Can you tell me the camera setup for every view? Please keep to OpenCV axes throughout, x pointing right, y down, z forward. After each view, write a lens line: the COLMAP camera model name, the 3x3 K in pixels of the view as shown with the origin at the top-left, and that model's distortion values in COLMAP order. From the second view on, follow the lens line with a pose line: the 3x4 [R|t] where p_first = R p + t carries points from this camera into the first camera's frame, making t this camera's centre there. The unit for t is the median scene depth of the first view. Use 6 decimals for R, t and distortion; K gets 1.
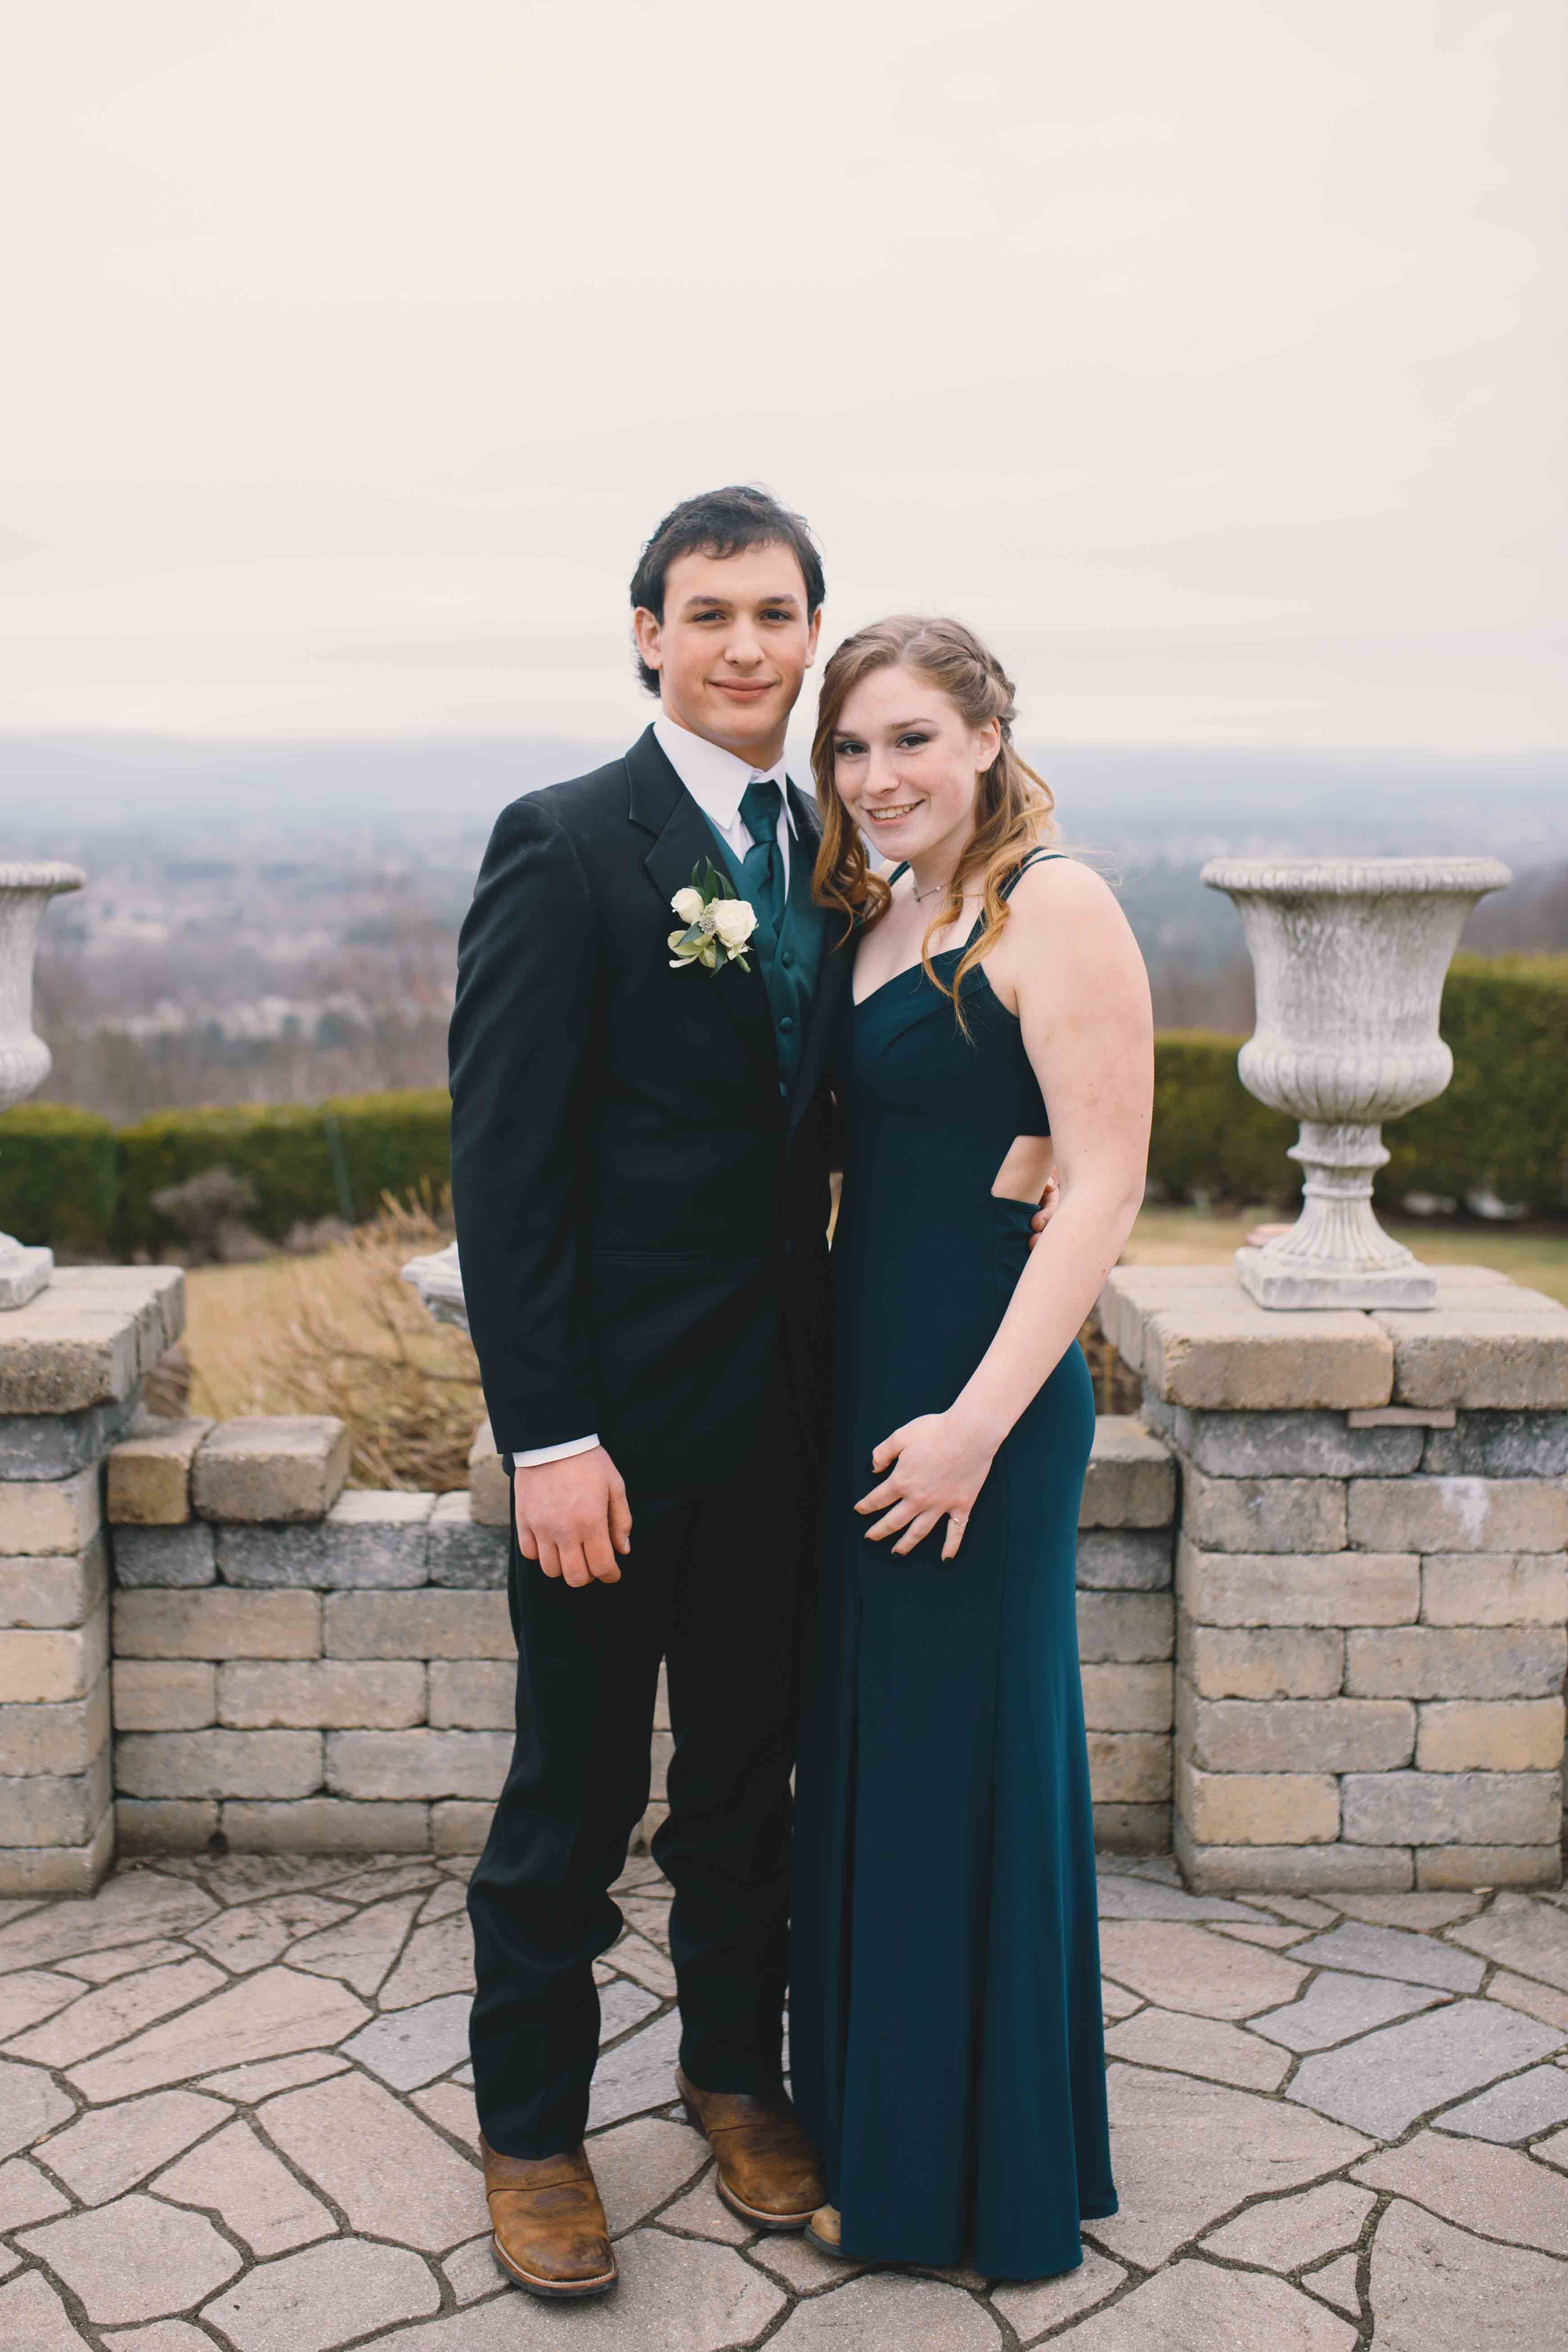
lens RADIAL K [[2588.5, 0, 670.5], [0, 2588.5, 1080.4], [0, 0, 1]] dist [-0.066746, 0.104425]
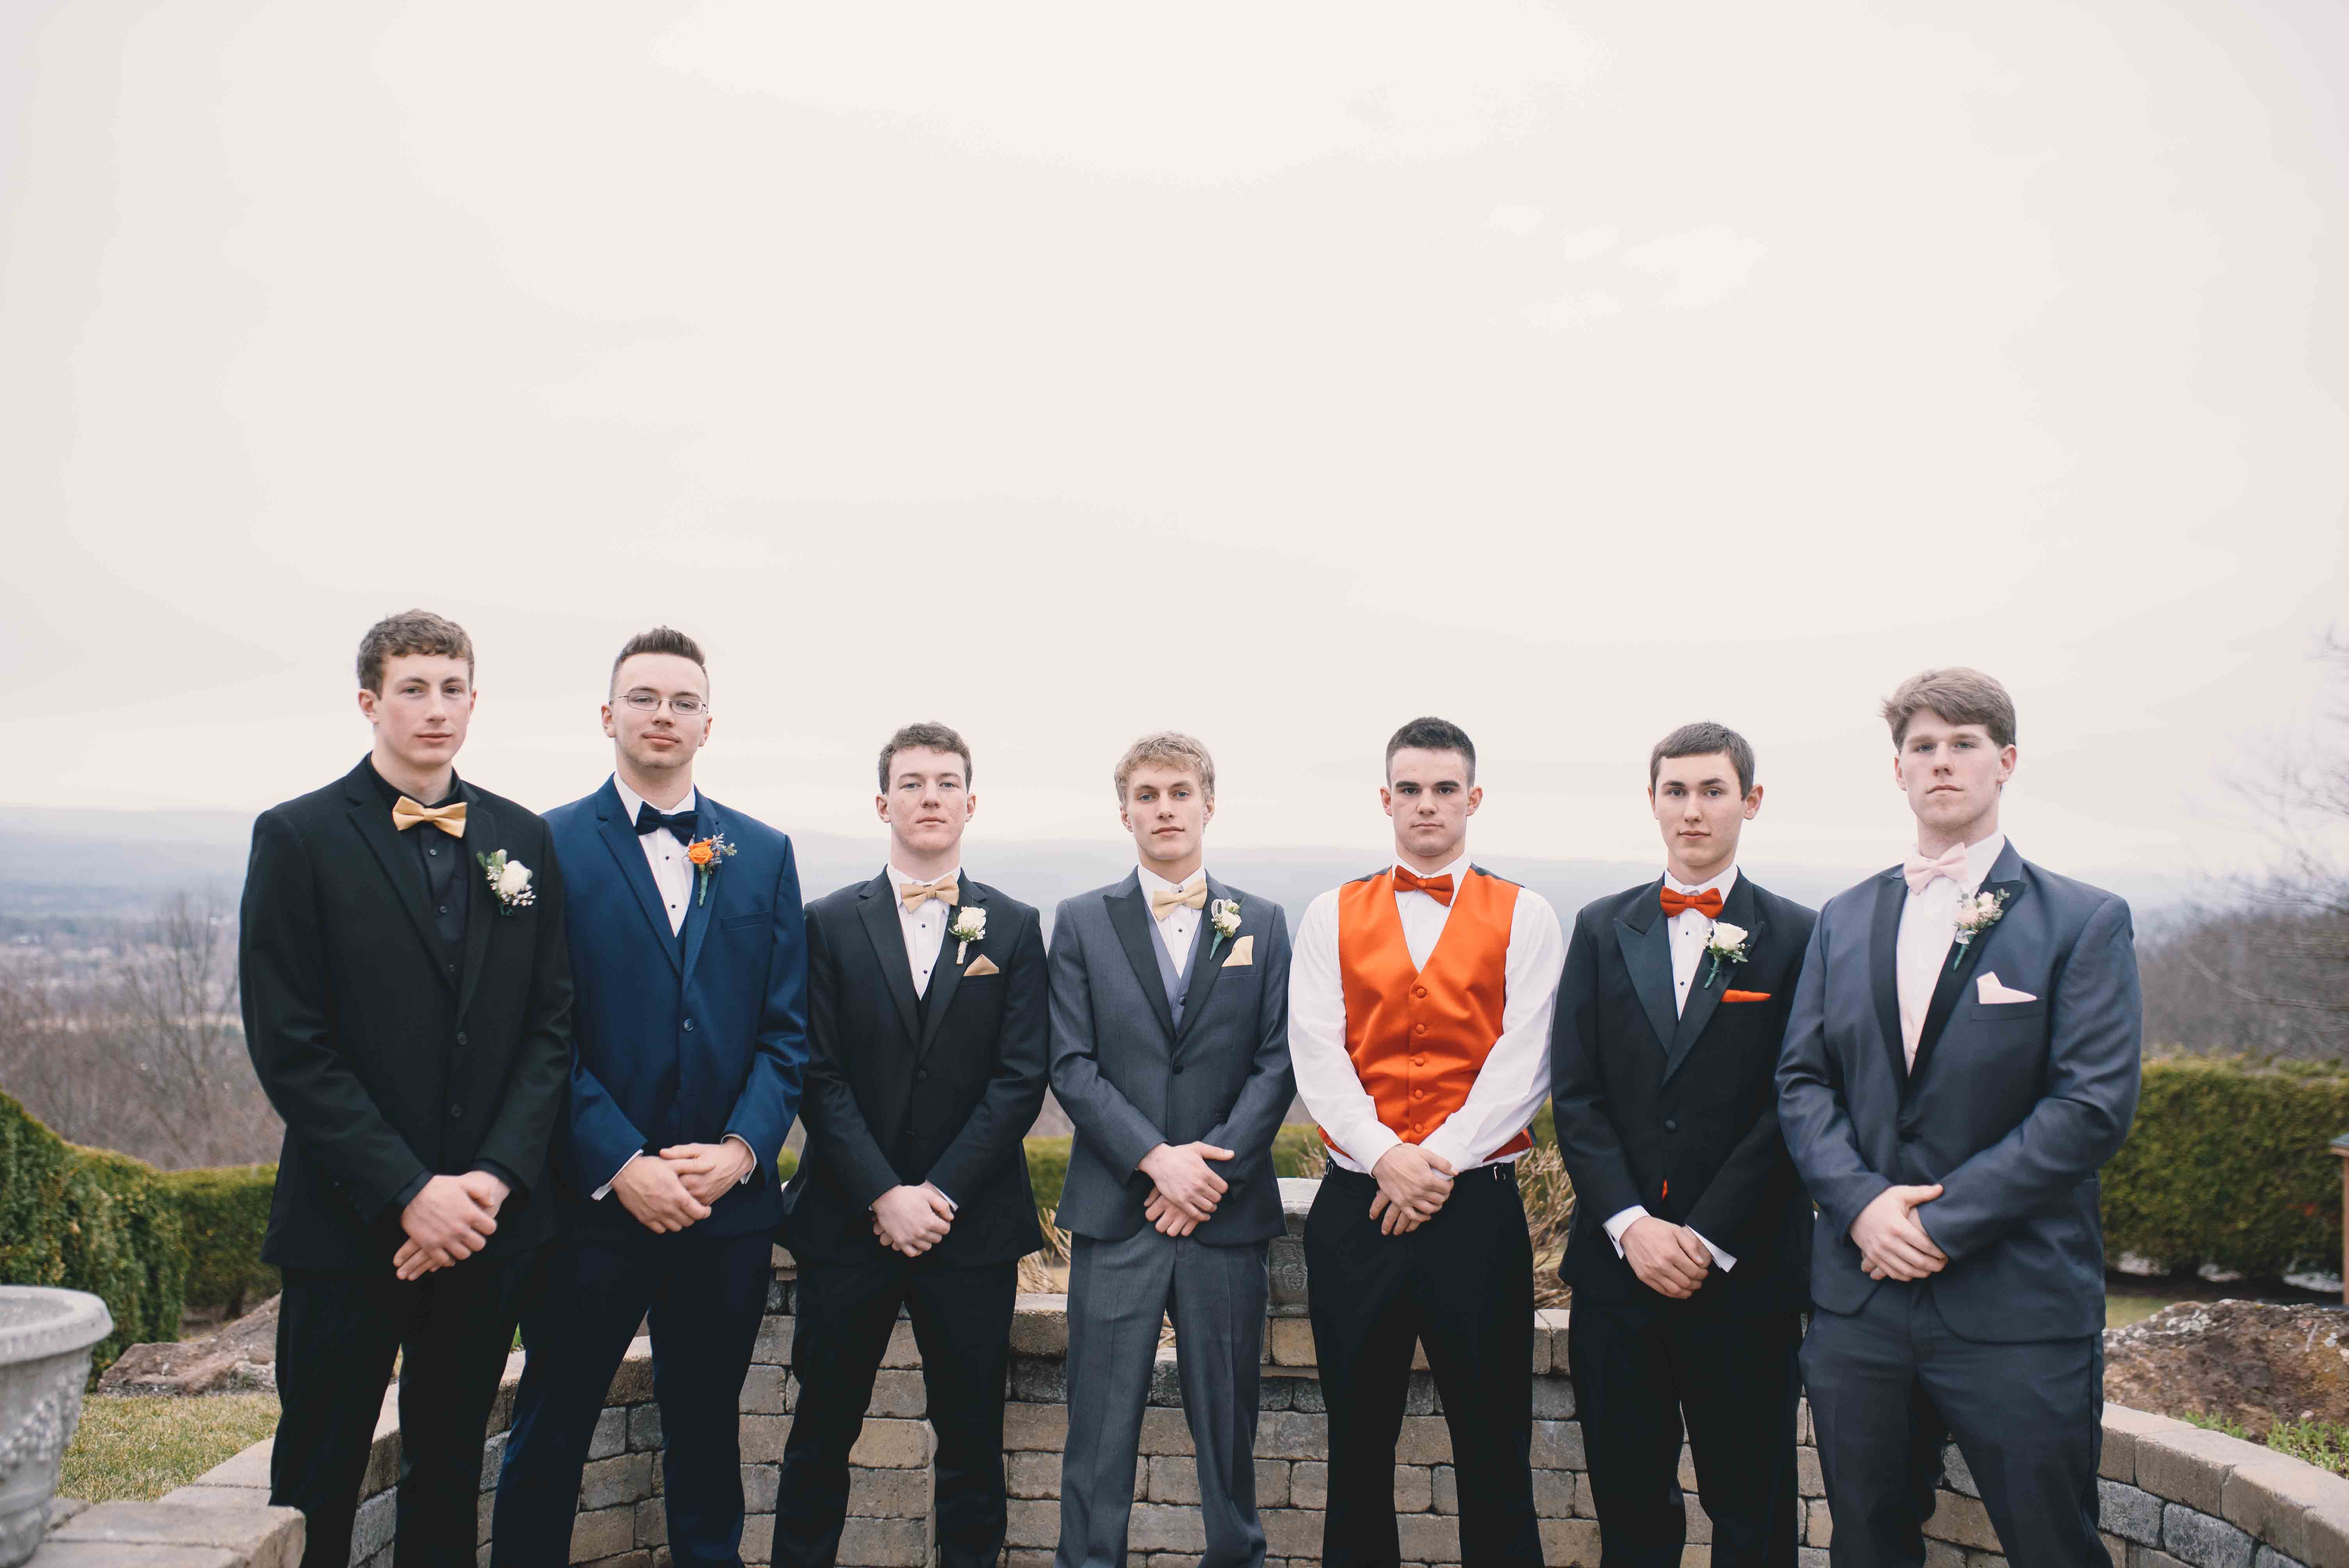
lens RADIAL K [[2244.1, 0, 1176.7], [0, 2244.1, 784.1], [0, 0, 1]] dist [-0.067576, 0.100575]
pose [[0.998988, 0.024469, -0.037745, -0.040256], [-0.030157, 0.986922, -0.158351, 0.045633], [0.033377, 0.159329, 0.986661, -0.367627]]
